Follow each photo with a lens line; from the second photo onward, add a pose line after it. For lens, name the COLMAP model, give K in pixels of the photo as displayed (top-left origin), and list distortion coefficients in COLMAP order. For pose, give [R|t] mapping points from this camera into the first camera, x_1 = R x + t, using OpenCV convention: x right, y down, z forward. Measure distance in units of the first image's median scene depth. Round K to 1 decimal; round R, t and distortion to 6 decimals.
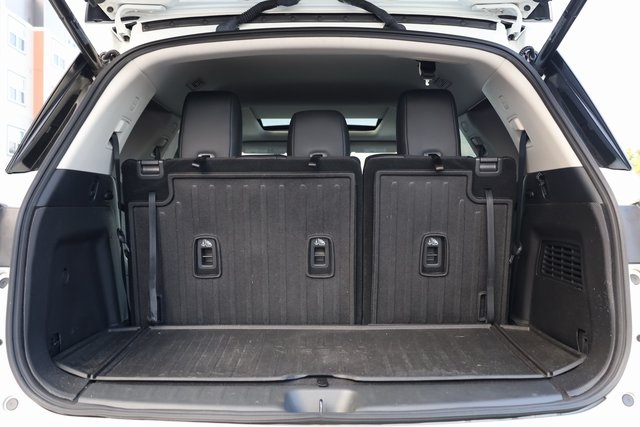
lens RADIAL K [[593.8, 0, 320.6], [0, 593.8, 208.1], [0, 0, 1]] dist [0.010717, 0.000000]
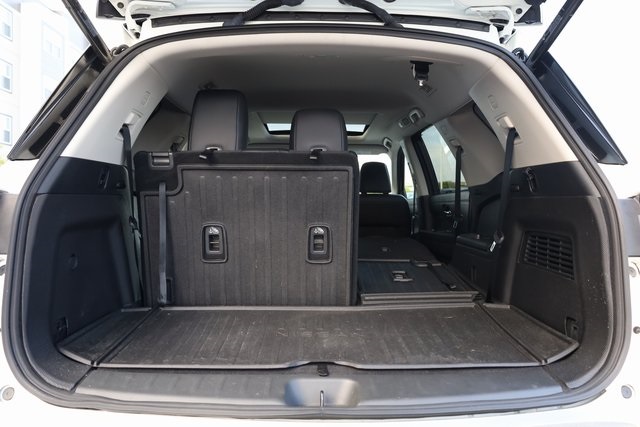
lens RADIAL K [[445.4, 0, 321.9], [0, 445.4, 215.7], [0, 0, 1]] dist [0.005946, 0.004363]
pose [[0.999720, 0.010711, 0.021089, -0.014631], [-0.011415, 0.999372, 0.033533, 0.003381], [-0.020716, -0.033764, 0.999215, 0.202612]]
